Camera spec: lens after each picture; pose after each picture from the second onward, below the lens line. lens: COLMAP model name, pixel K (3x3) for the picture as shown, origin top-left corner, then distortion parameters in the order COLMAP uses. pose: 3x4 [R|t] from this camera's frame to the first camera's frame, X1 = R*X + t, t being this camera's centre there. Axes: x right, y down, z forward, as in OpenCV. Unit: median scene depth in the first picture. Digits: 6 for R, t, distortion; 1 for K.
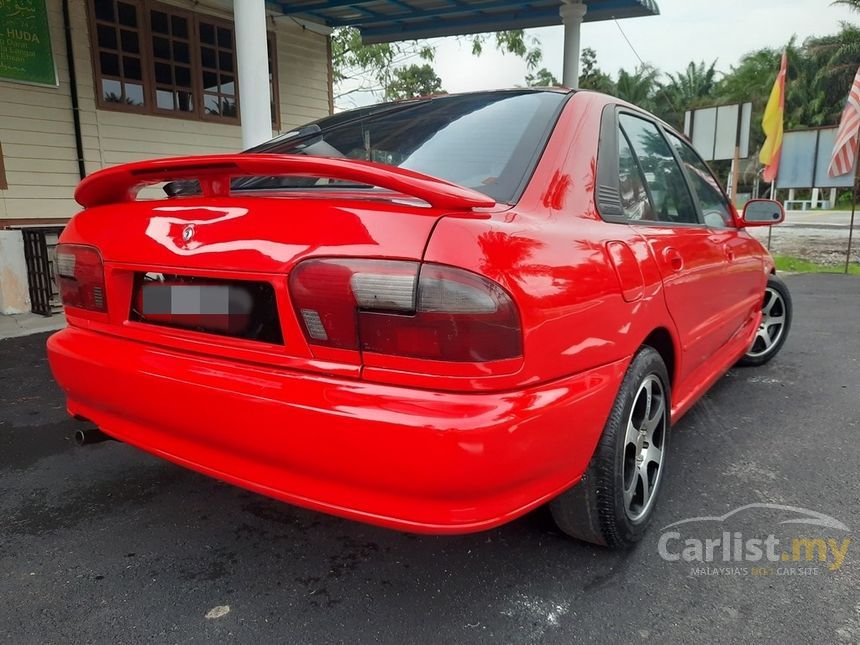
lens RADIAL K [[639.7, 0, 431.1], [0, 639.7, 300.7], [0, 0, 1]] dist [0.079491, -0.084448]
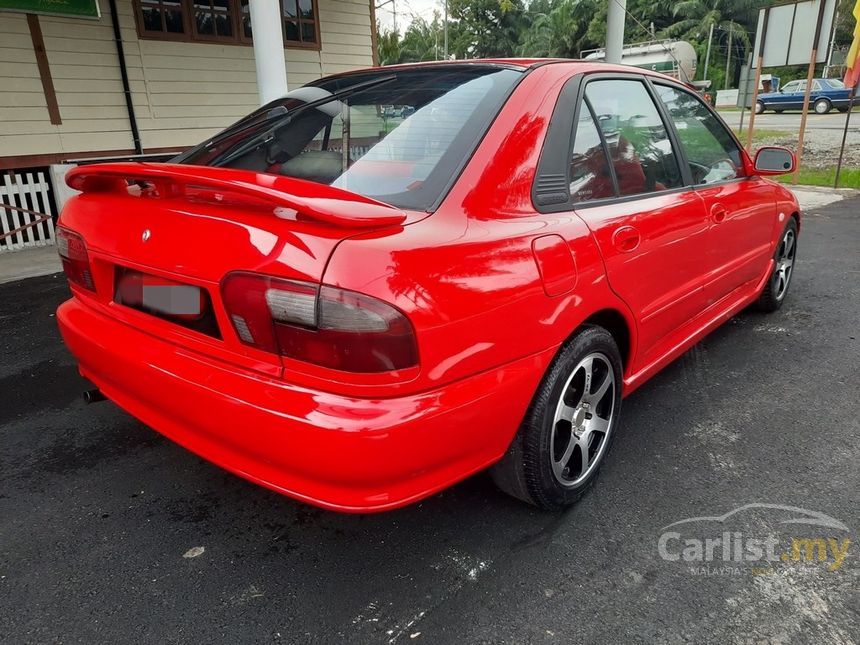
lens RADIAL K [[639.7, 0, 431.1], [0, 639.7, 300.7], [0, 0, 1]] dist [0.079491, -0.084448]
pose [[0.994157, 0.011241, -0.107357, 0.197272], [0.004712, 0.989095, 0.147202, -0.130665], [0.107841, -0.146848, 0.983263, -0.046597]]
